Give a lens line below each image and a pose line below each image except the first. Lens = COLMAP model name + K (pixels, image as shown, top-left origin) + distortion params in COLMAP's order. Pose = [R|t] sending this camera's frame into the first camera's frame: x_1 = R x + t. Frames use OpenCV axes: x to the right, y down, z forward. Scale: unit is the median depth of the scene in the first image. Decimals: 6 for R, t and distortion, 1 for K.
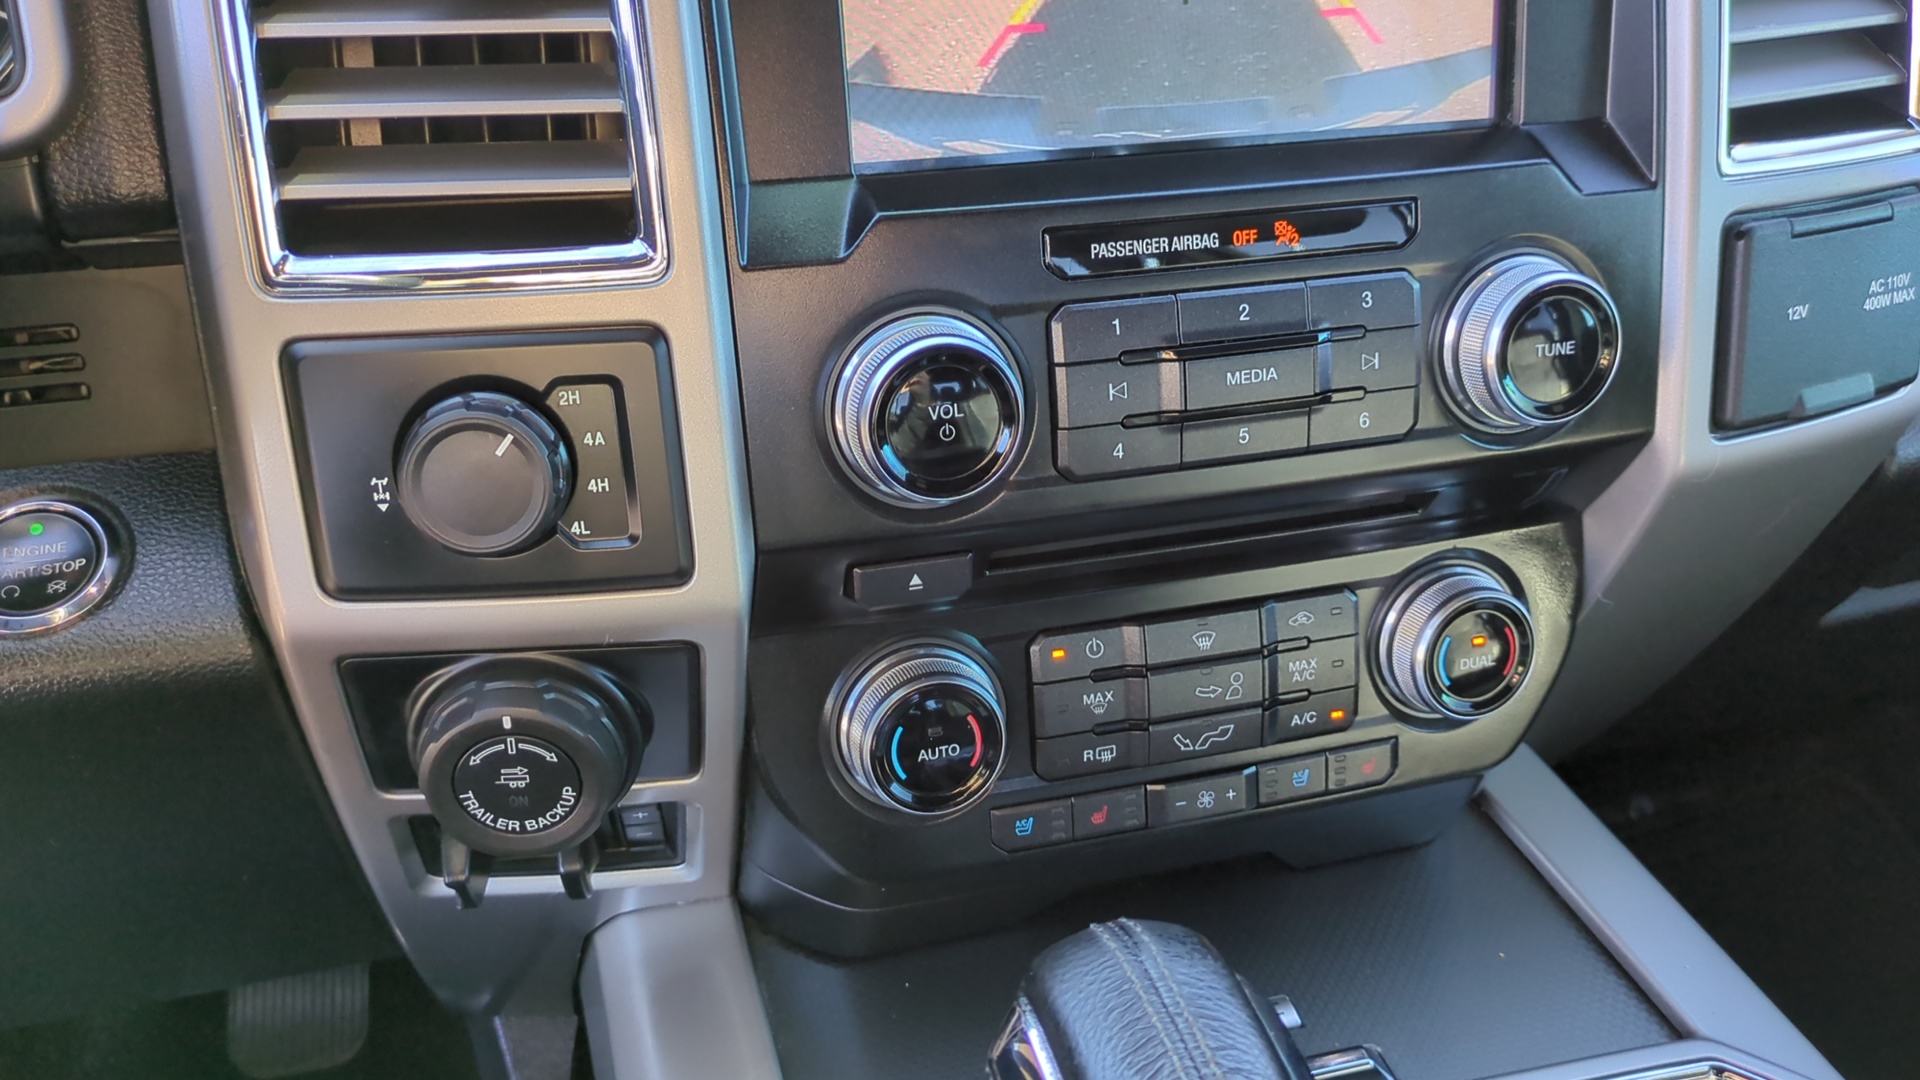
lens RADIAL K [[1650.2, 0, 983.1], [0, 1650.2, 518.5], [0, 0, 1]] dist [0.060962, -0.078075]
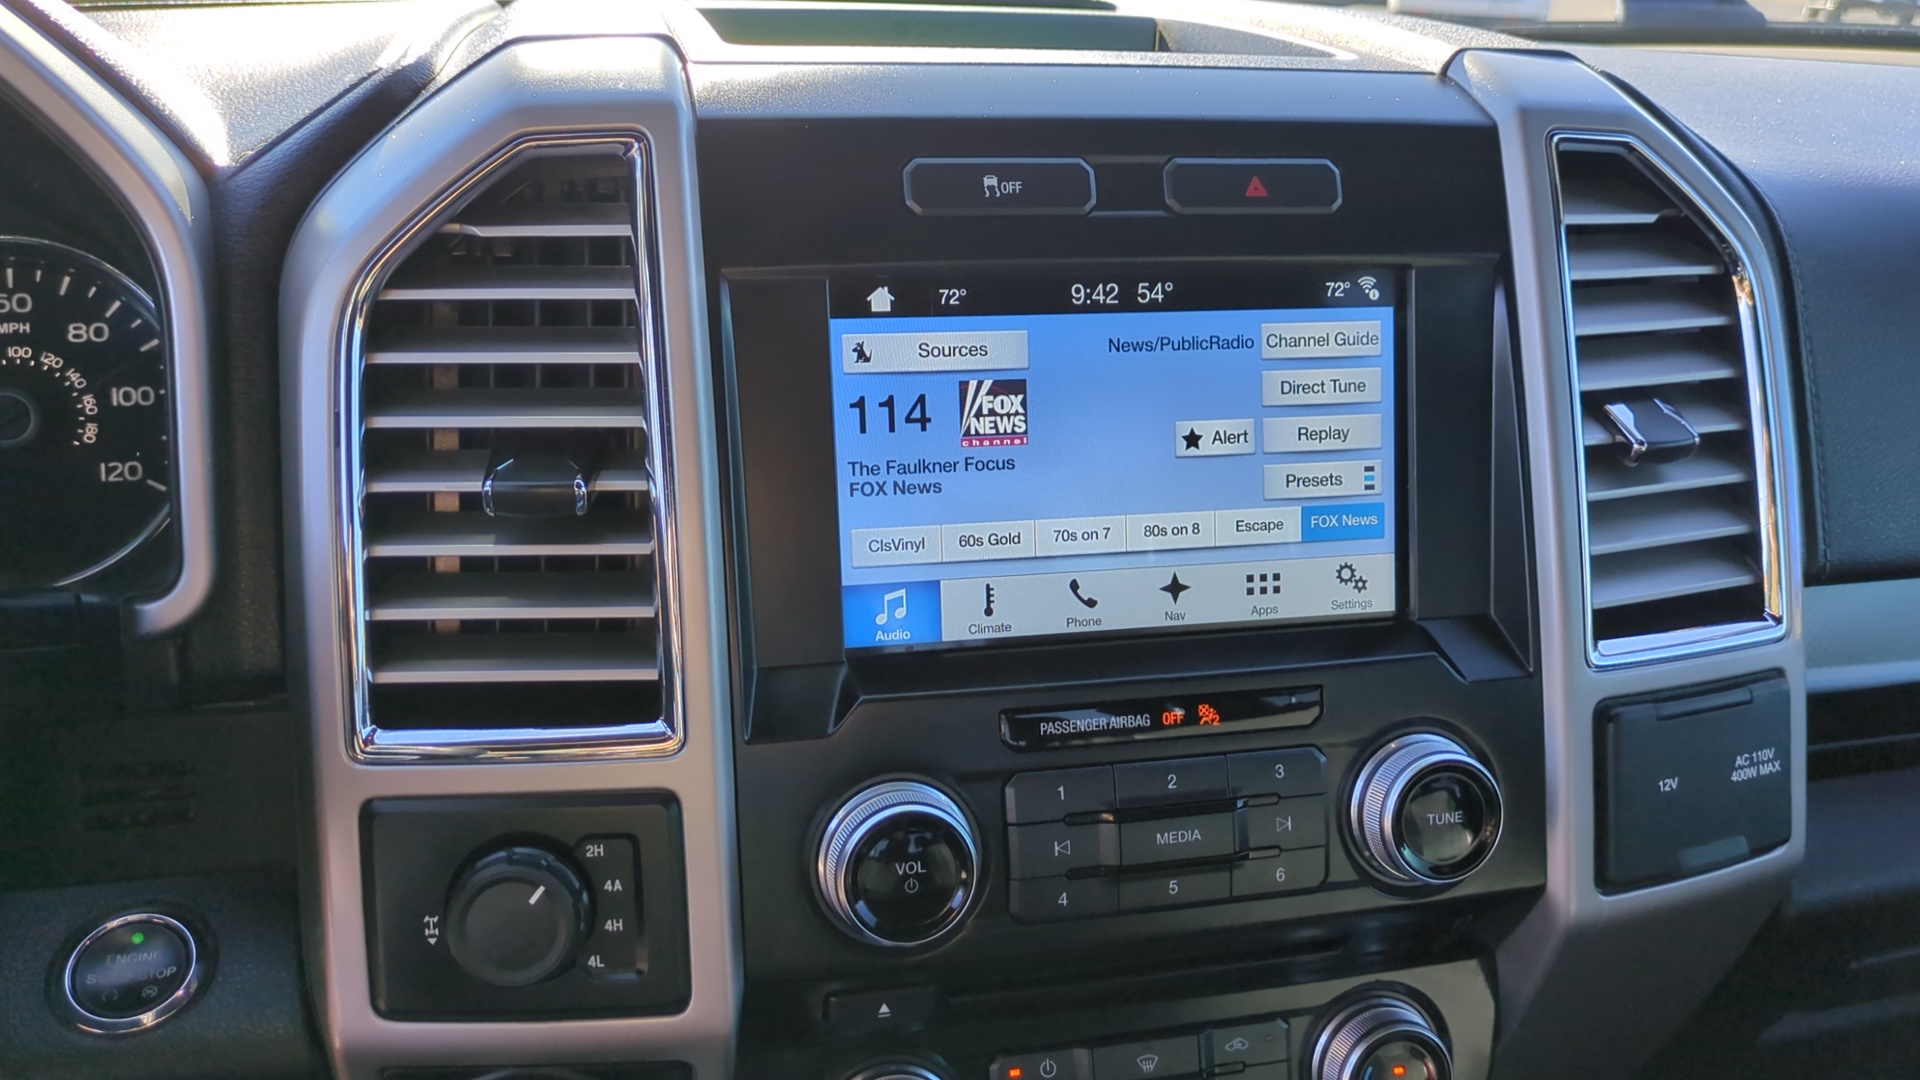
lens RADIAL K [[1650.2, 0, 981.3], [0, 1650.2, 530.8], [0, 0, 1]] dist [0.060962, -0.078075]
pose [[0.999144, 0.023318, -0.034160, 0.054525], [-0.029113, 0.983158, -0.180424, -0.077996], [0.029378, 0.181265, 0.982995, -0.177415]]
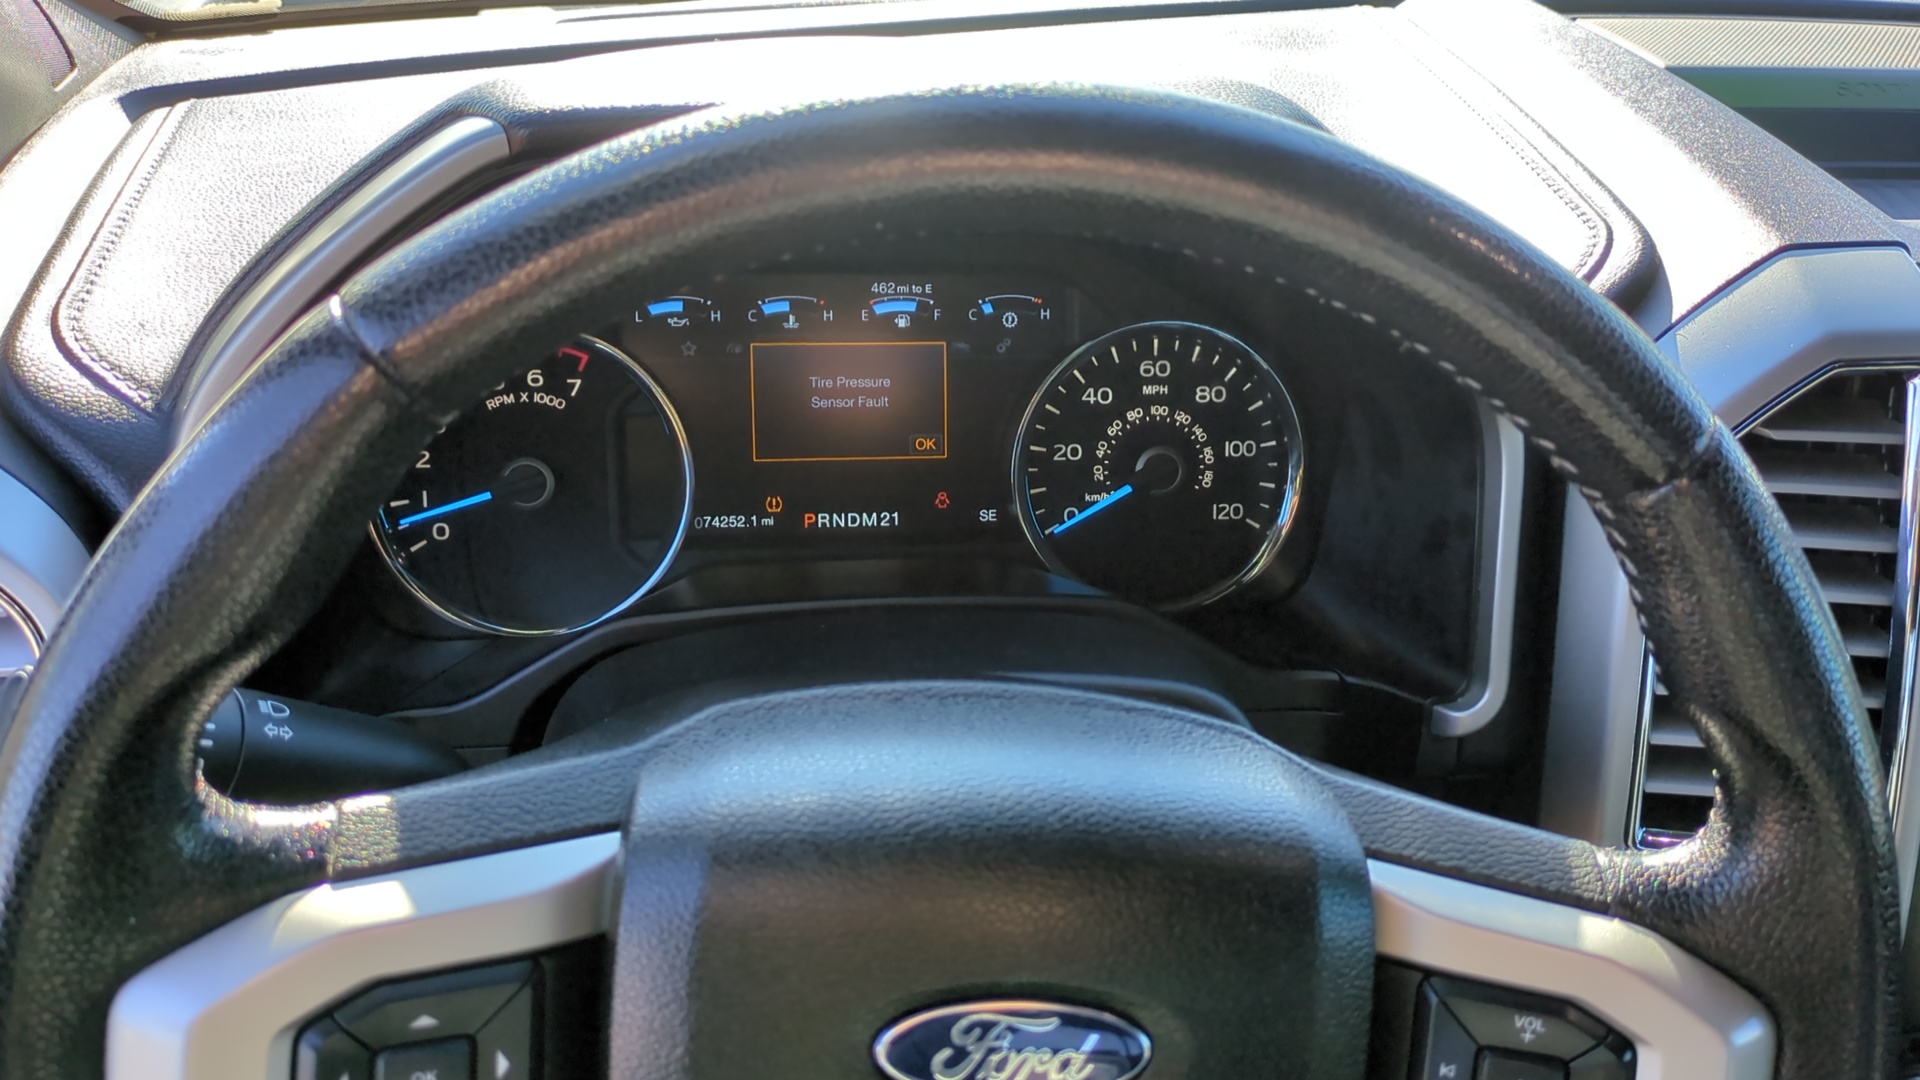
lens RADIAL K [[1650.2, 0, 963.3], [0, 1650.2, 537.1], [0, 0, 1]] dist [0.060962, -0.078075]
pose [[0.989285, 0.107215, -0.099099, -0.766561], [-0.105426, 0.994158, 0.023137, -0.329356], [0.101001, -0.012441, 0.994809, -0.501031]]
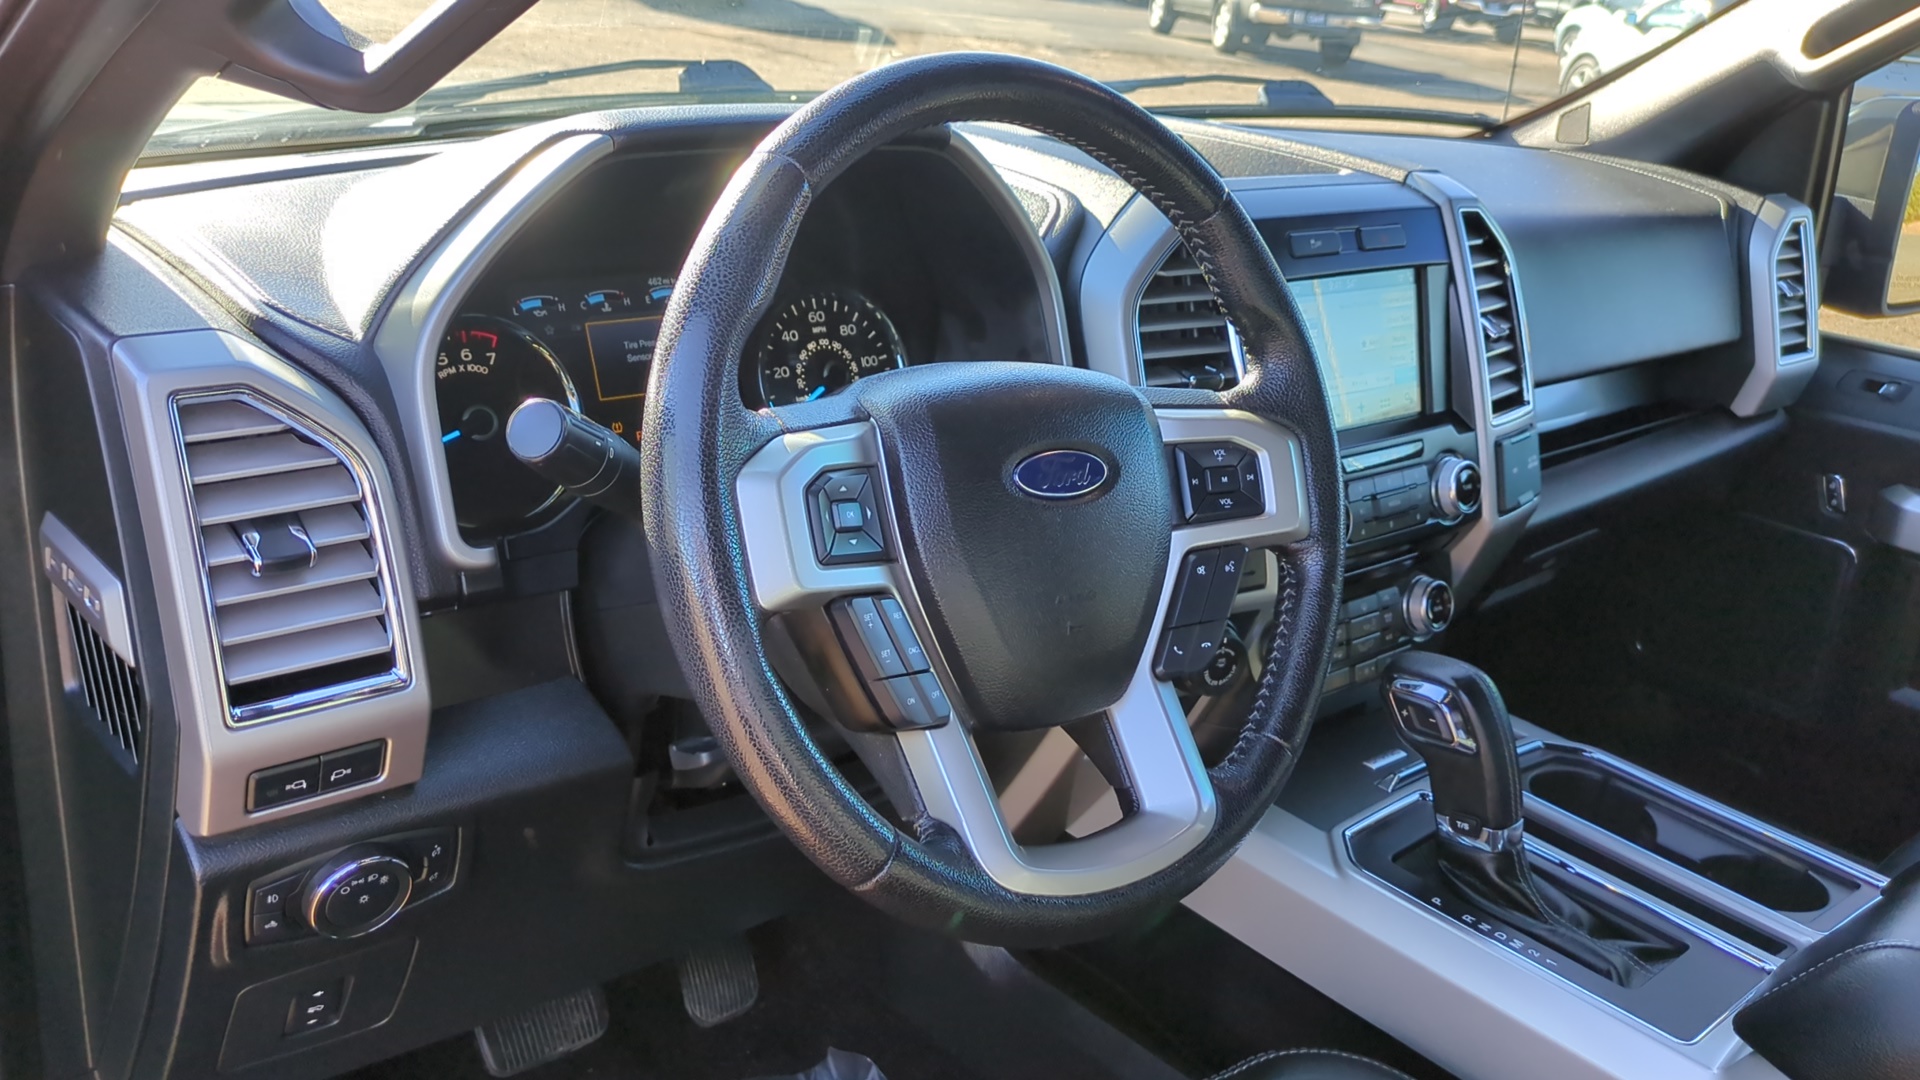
lens RADIAL K [[1650.2, 0, 964.1], [0, 1650.2, 534.5], [0, 0, 1]] dist [0.060962, -0.078075]
pose [[0.910392, -0.091111, 0.403590, -1.599783], [0.148781, 0.982294, -0.113857, 0.175763], [-0.386070, 0.163701, 0.907828, -1.255494]]
